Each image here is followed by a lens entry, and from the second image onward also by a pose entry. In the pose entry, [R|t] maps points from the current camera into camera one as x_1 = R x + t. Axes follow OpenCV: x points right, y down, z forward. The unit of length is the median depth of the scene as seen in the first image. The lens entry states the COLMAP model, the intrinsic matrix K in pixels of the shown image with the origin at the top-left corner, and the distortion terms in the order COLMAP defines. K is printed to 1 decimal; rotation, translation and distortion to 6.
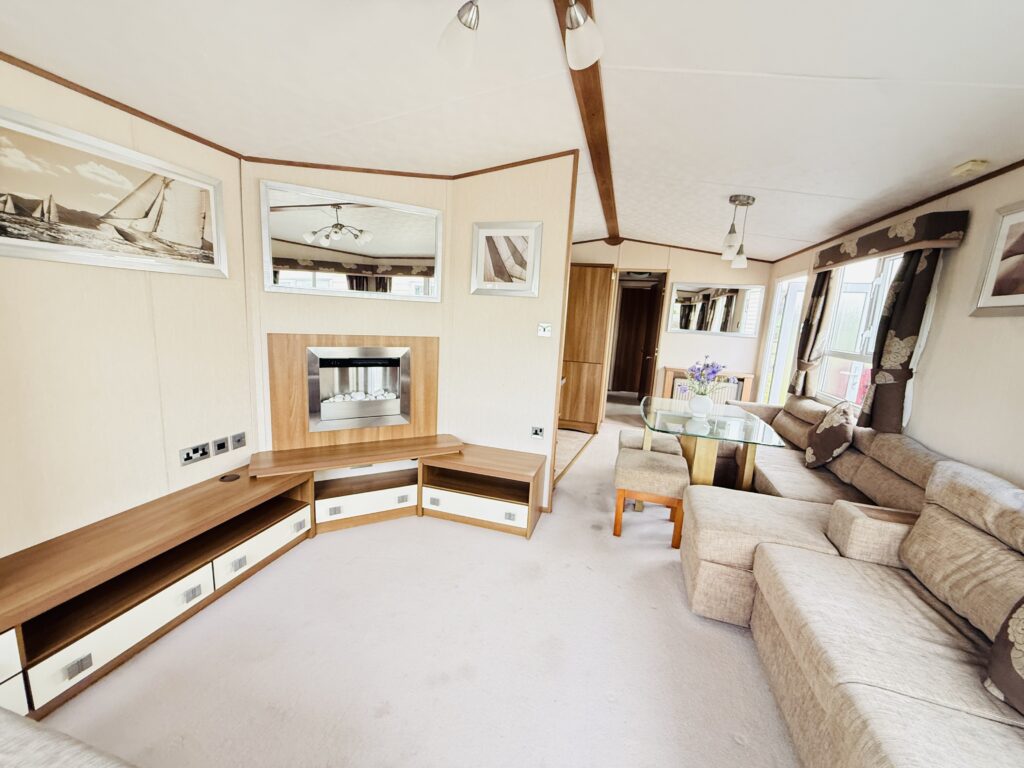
lens RADIAL K [[404.4, 0, 507.1], [0, 404.4, 385.1], [0, 0, 1]] dist [-0.001933, 0.000294]
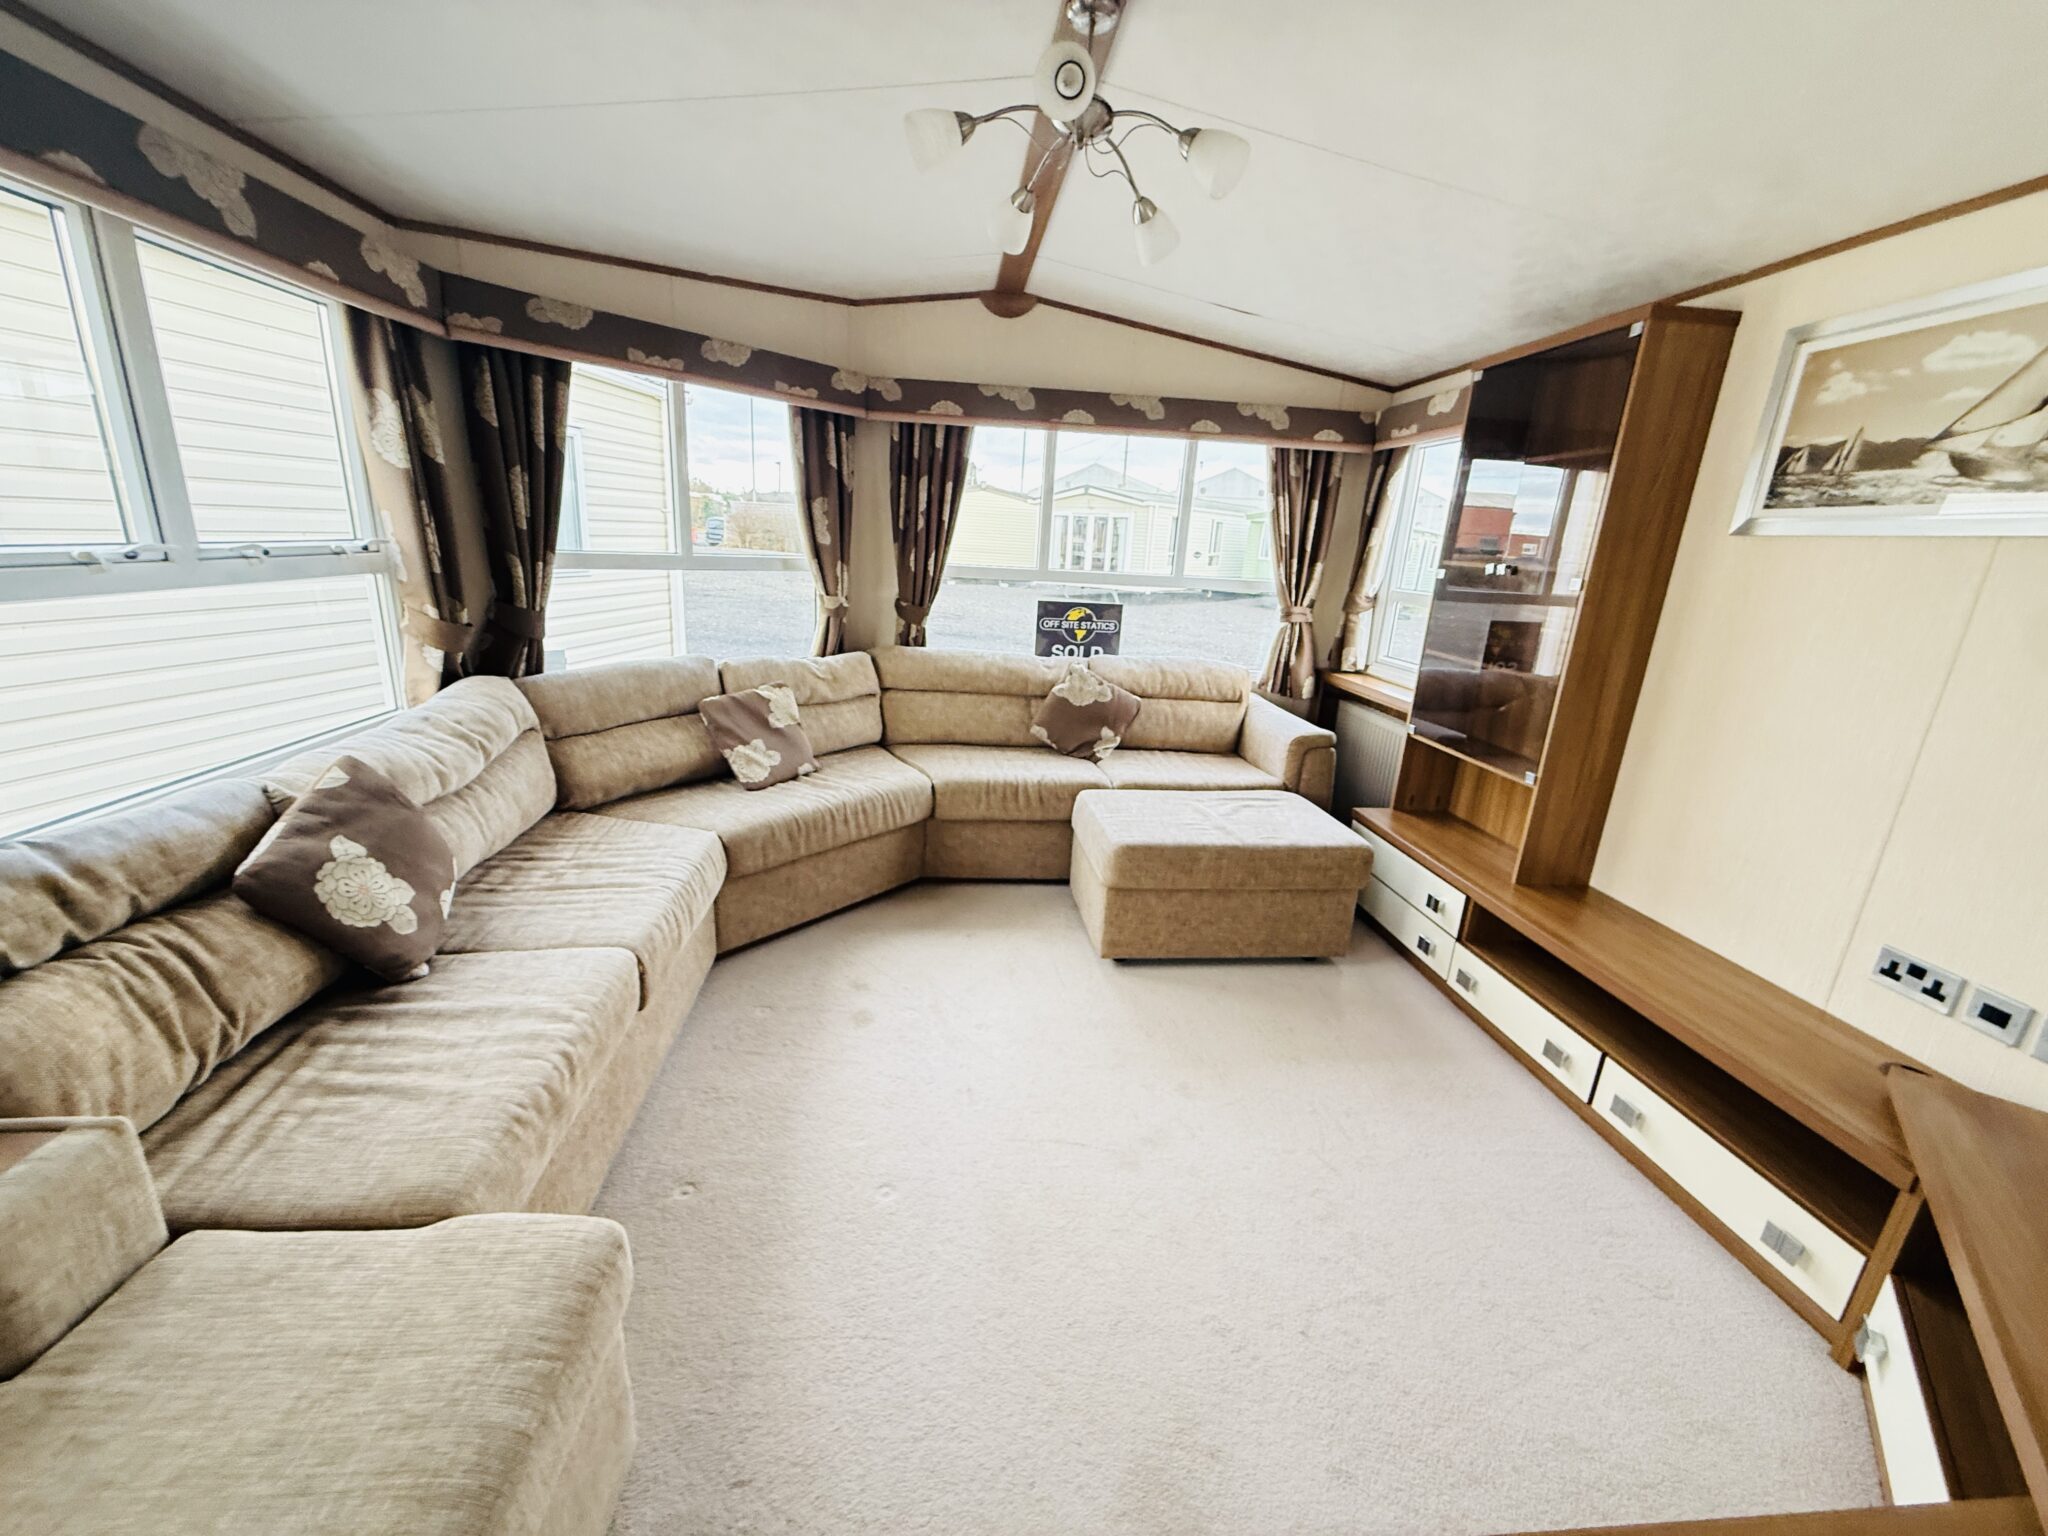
lens RADIAL K [[808.8, 0, 1014.8], [0, 808.8, 768.7], [0, 0, 1]] dist [-0.001933, 0.000294]
pose [[-0.924654, 0.002925, -0.380797, 0.502404], [-0.162999, 0.900697, 0.402712, -0.265672], [0.344161, 0.434439, -0.832356, 1.679401]]
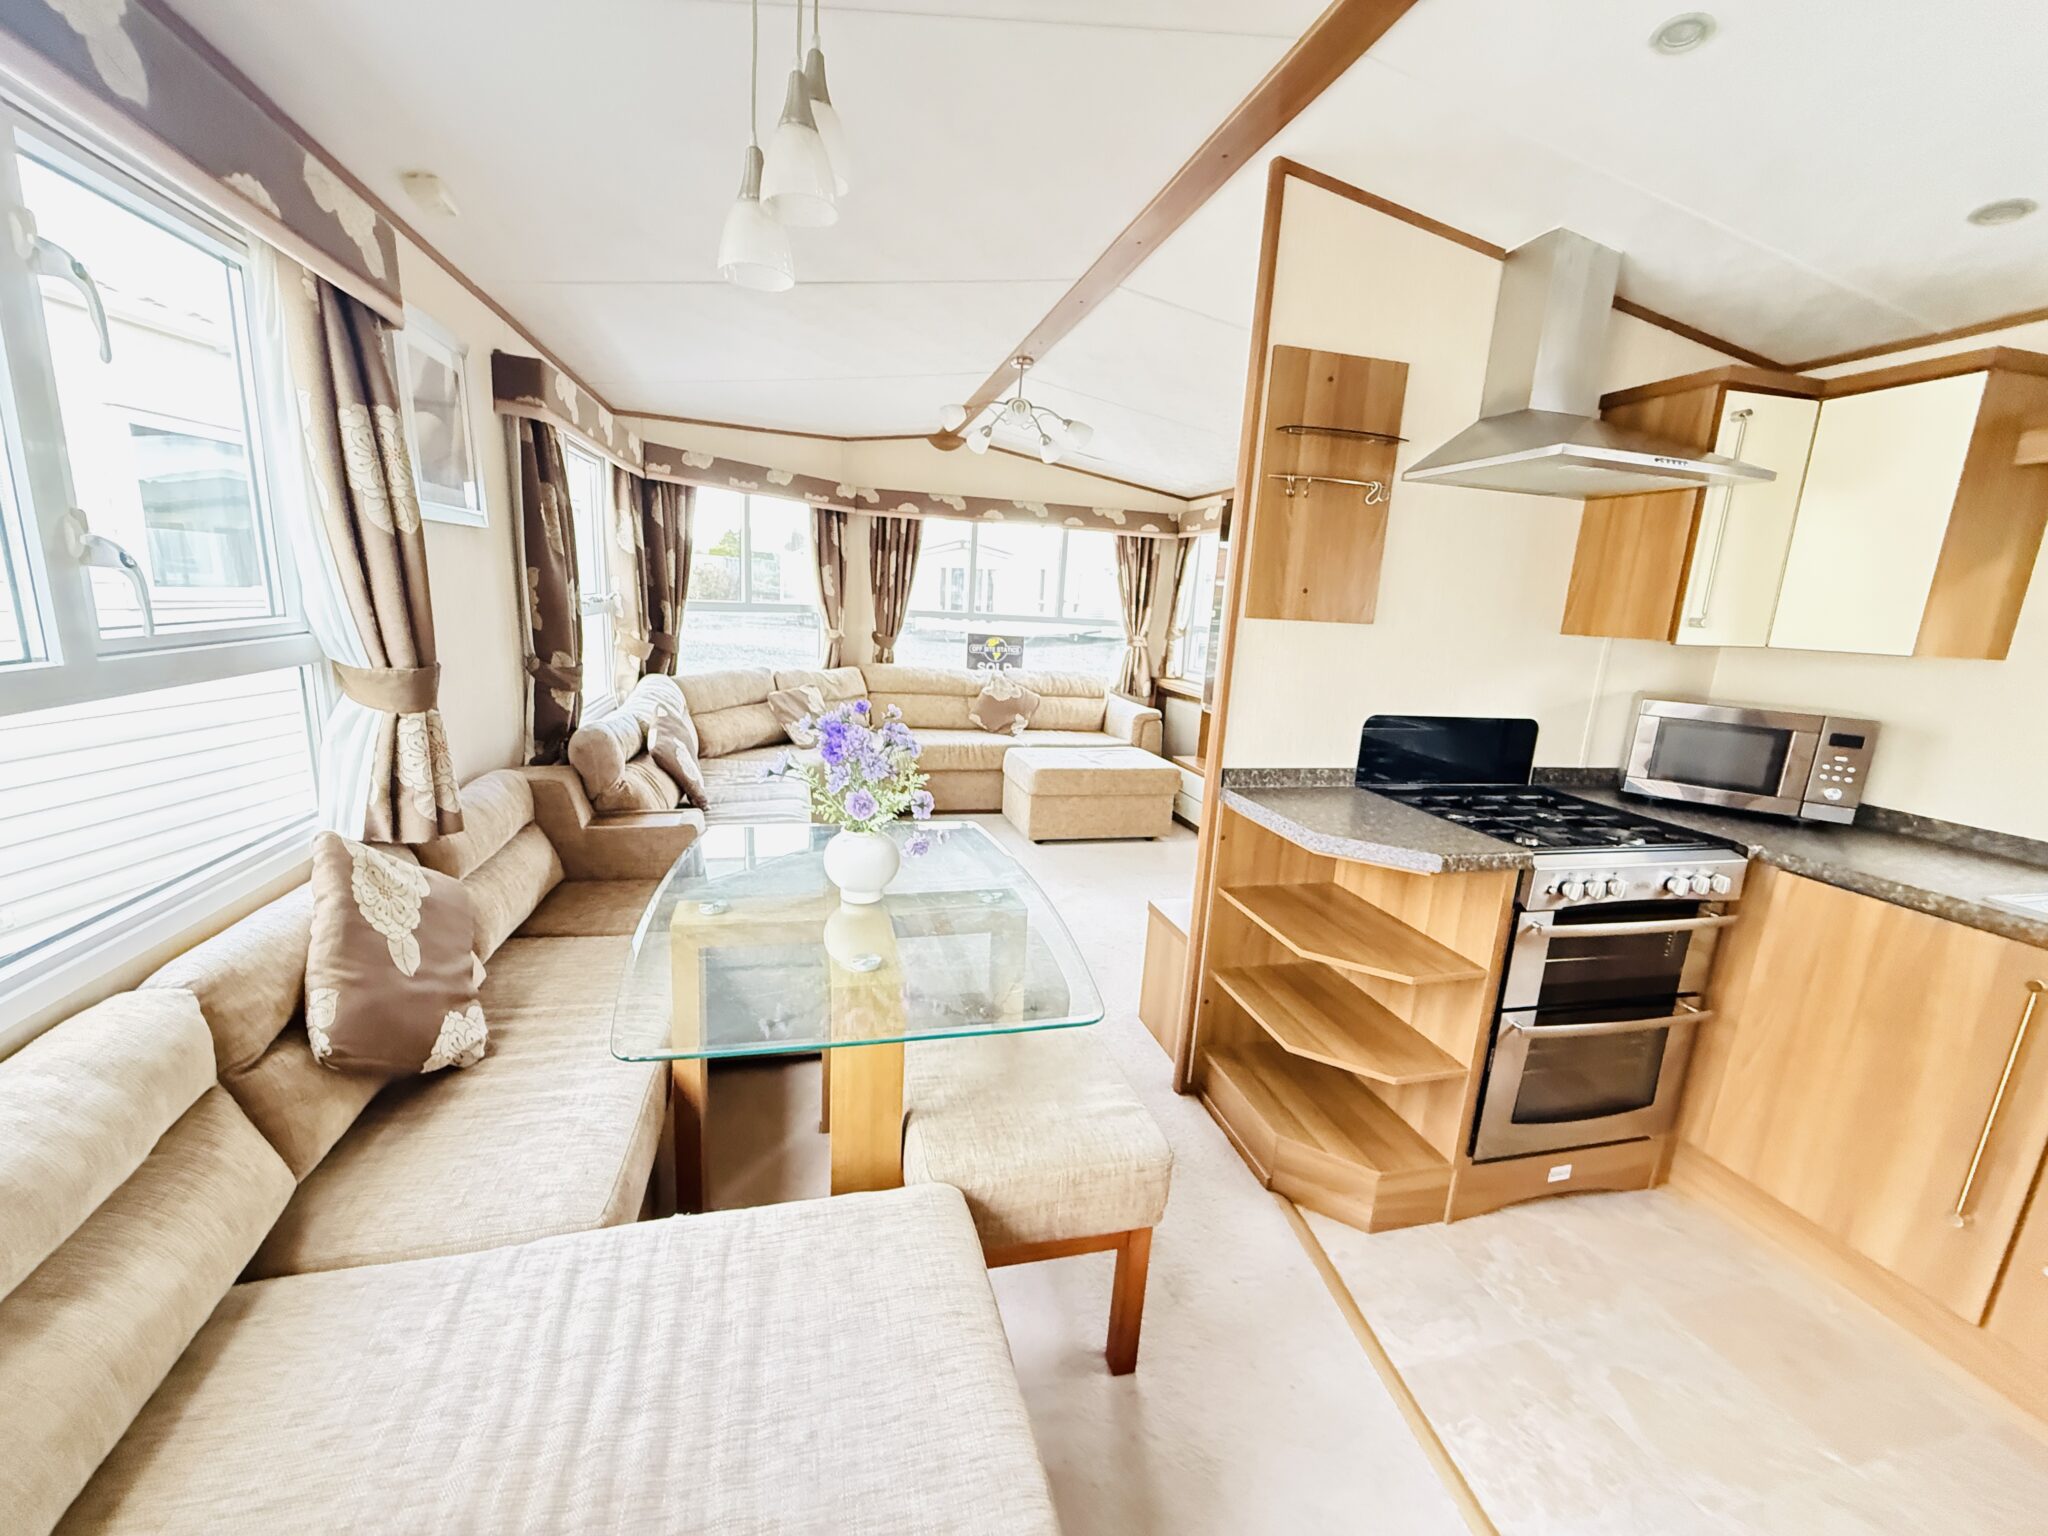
lens RADIAL K [[808.8, 0, 1020.9], [0, 808.8, 769.9], [0, 0, 1]] dist [-0.001933, 0.000294]
pose [[-0.850864, 0.010810, -0.525275, 1.229451], [-0.188214, 0.927161, 0.323957, -0.403102], [0.490516, 0.374508, -0.786853, 2.666967]]
